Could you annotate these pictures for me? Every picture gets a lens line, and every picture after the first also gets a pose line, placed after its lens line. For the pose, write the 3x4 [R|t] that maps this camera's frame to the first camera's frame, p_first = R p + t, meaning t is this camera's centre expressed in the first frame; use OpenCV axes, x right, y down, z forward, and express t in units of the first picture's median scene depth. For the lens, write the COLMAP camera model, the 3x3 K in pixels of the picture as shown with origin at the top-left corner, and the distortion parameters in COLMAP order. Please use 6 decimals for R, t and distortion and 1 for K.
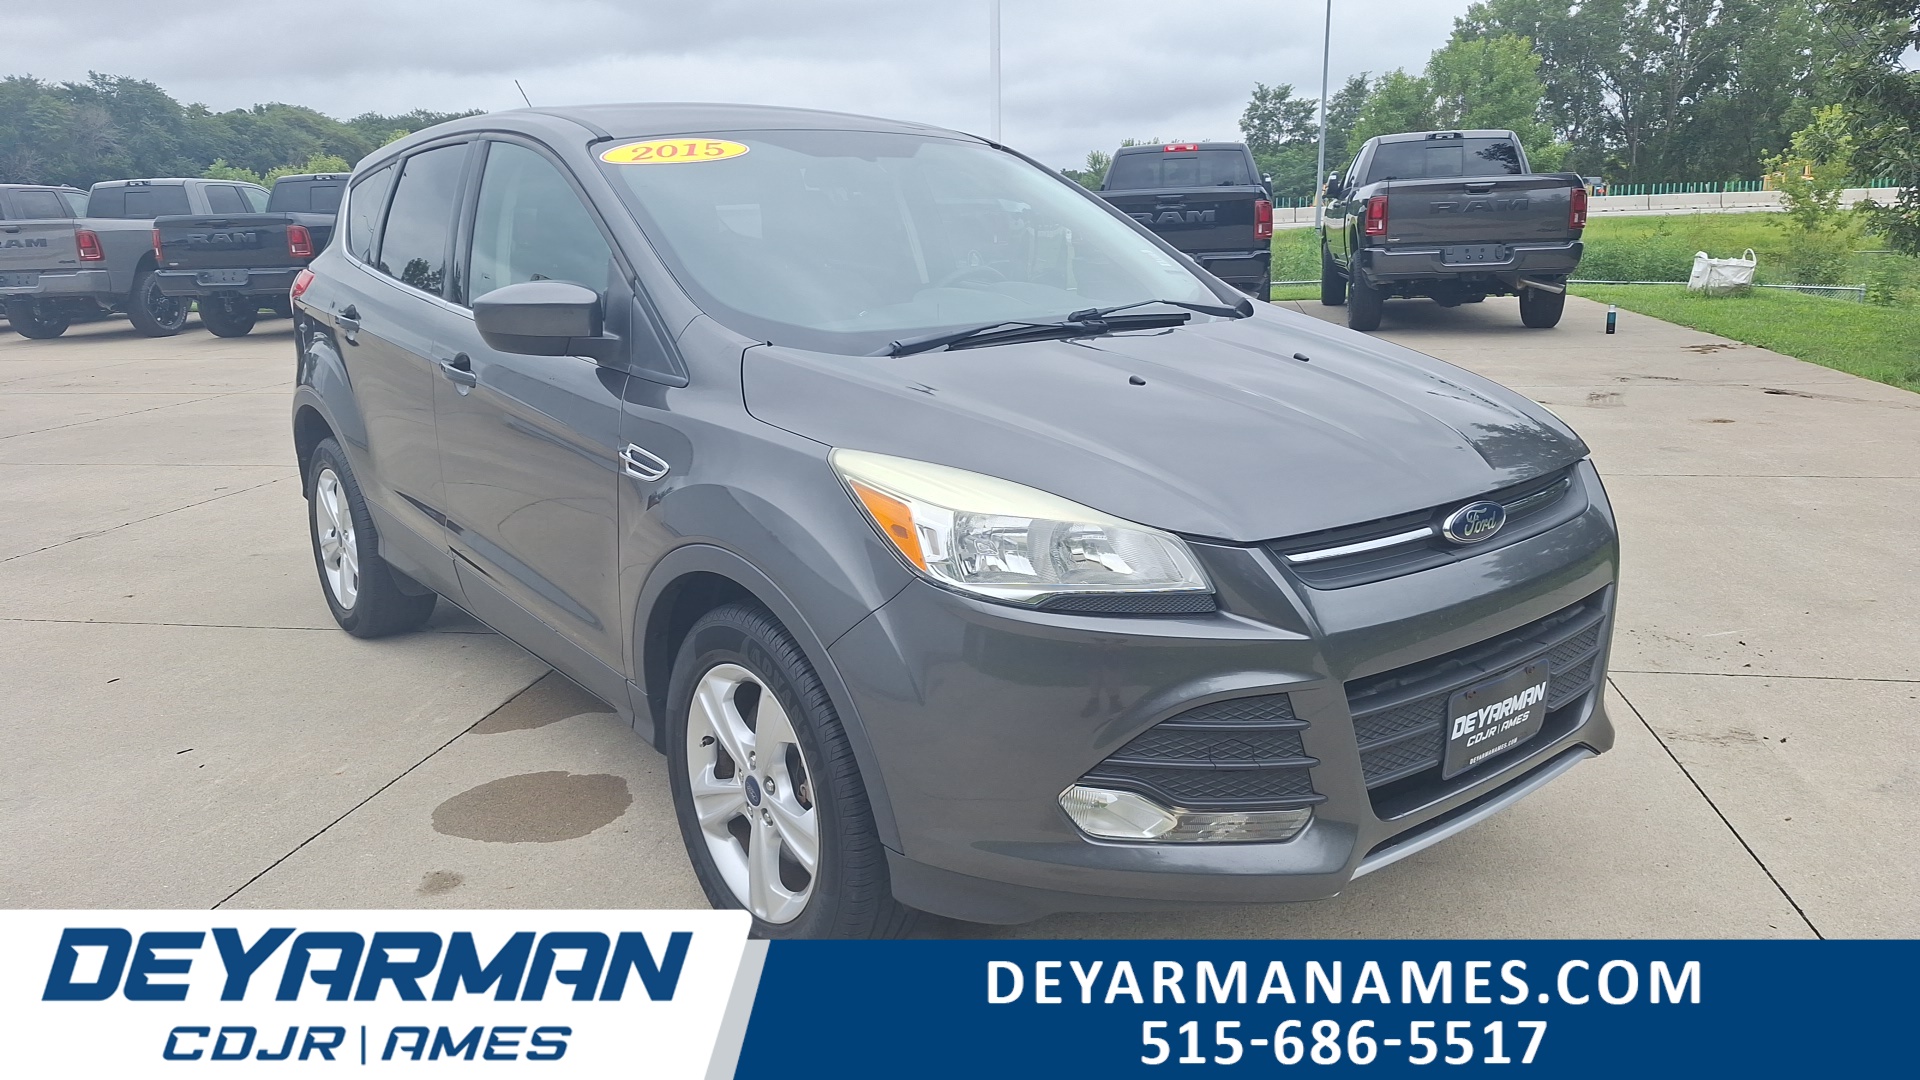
lens RADIAL K [[1335.1, 0, 962.1], [0, 1335.1, 519.3], [0, 0, 1]] dist [0.067811, -0.072453]
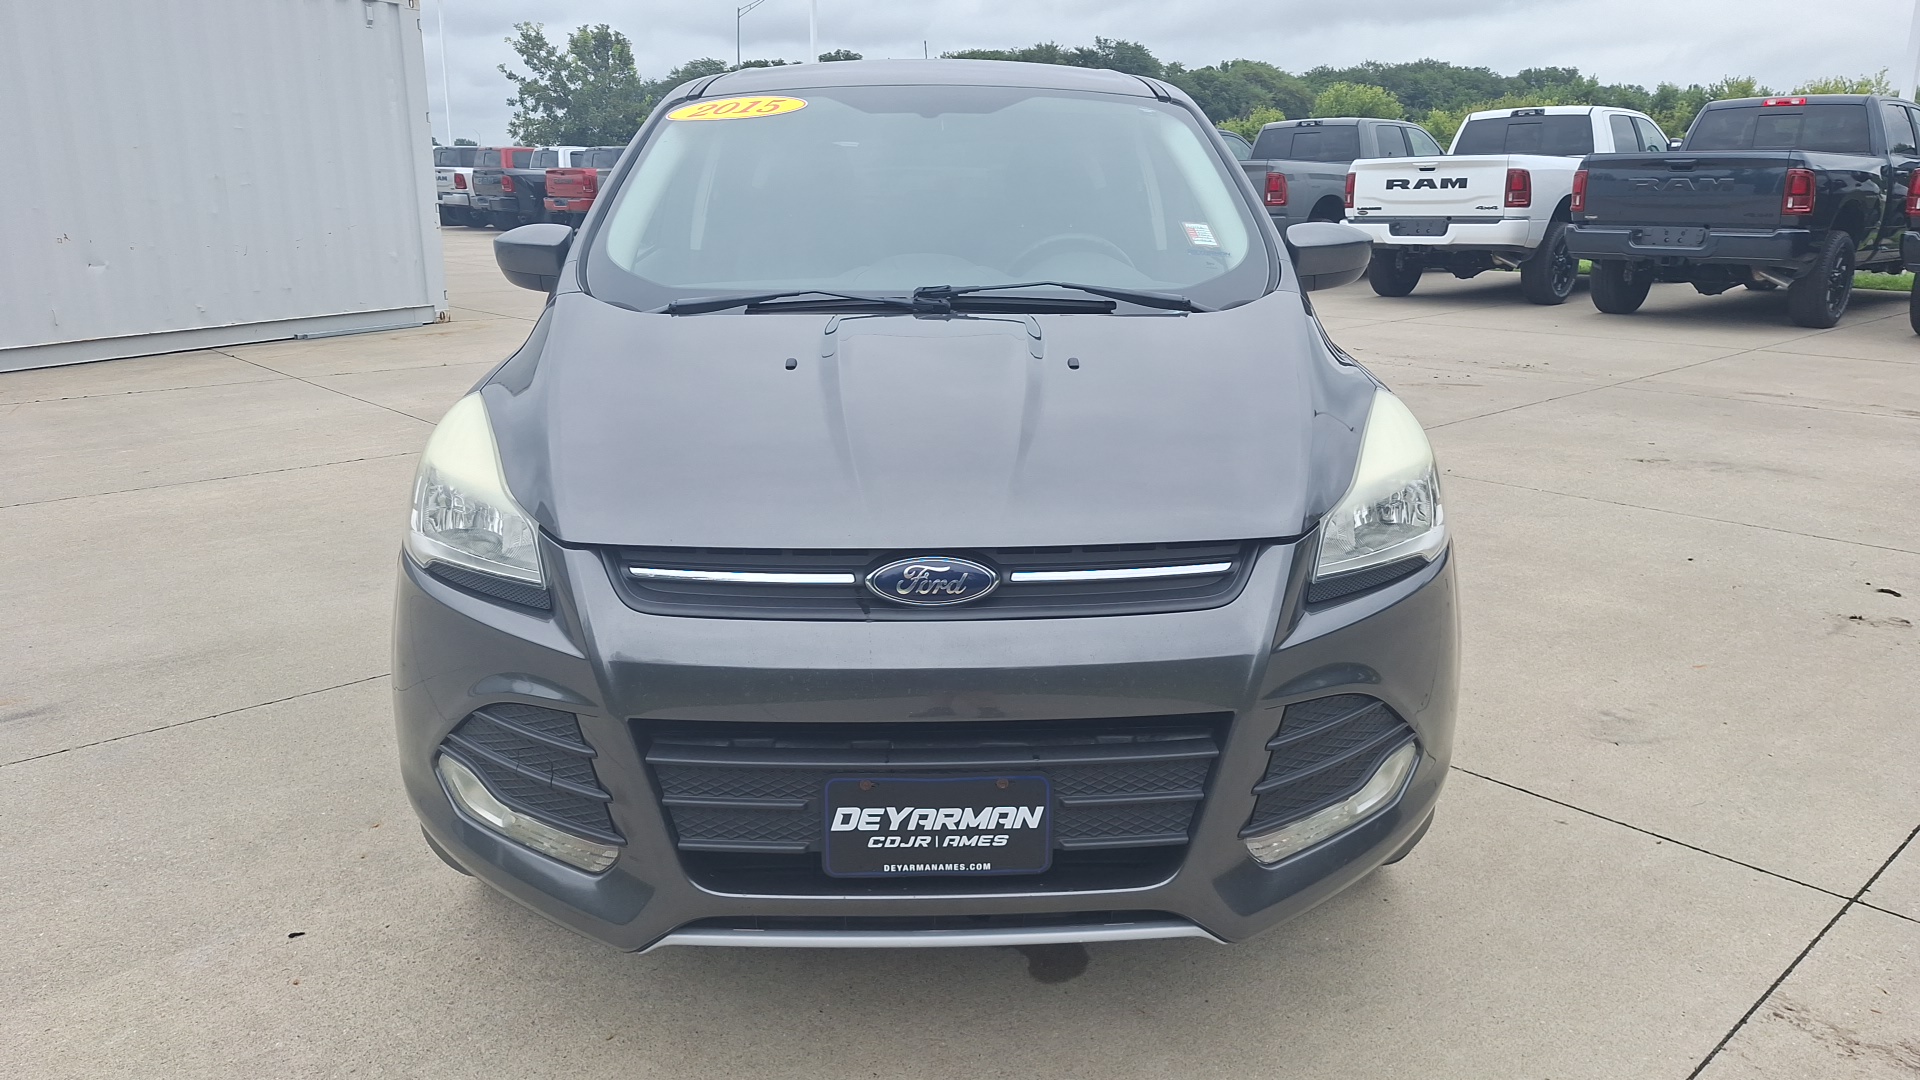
lens RADIAL K [[1326.6, 0, 964.4], [0, 1326.6, 516.4], [0, 0, 1]] dist [0.045719, -0.067441]
pose [[0.809534, 0.174143, -0.560651, 0.686170], [-0.155961, 0.984470, 0.080590, -0.084408], [0.565978, 0.022200, 0.824122, 0.295917]]
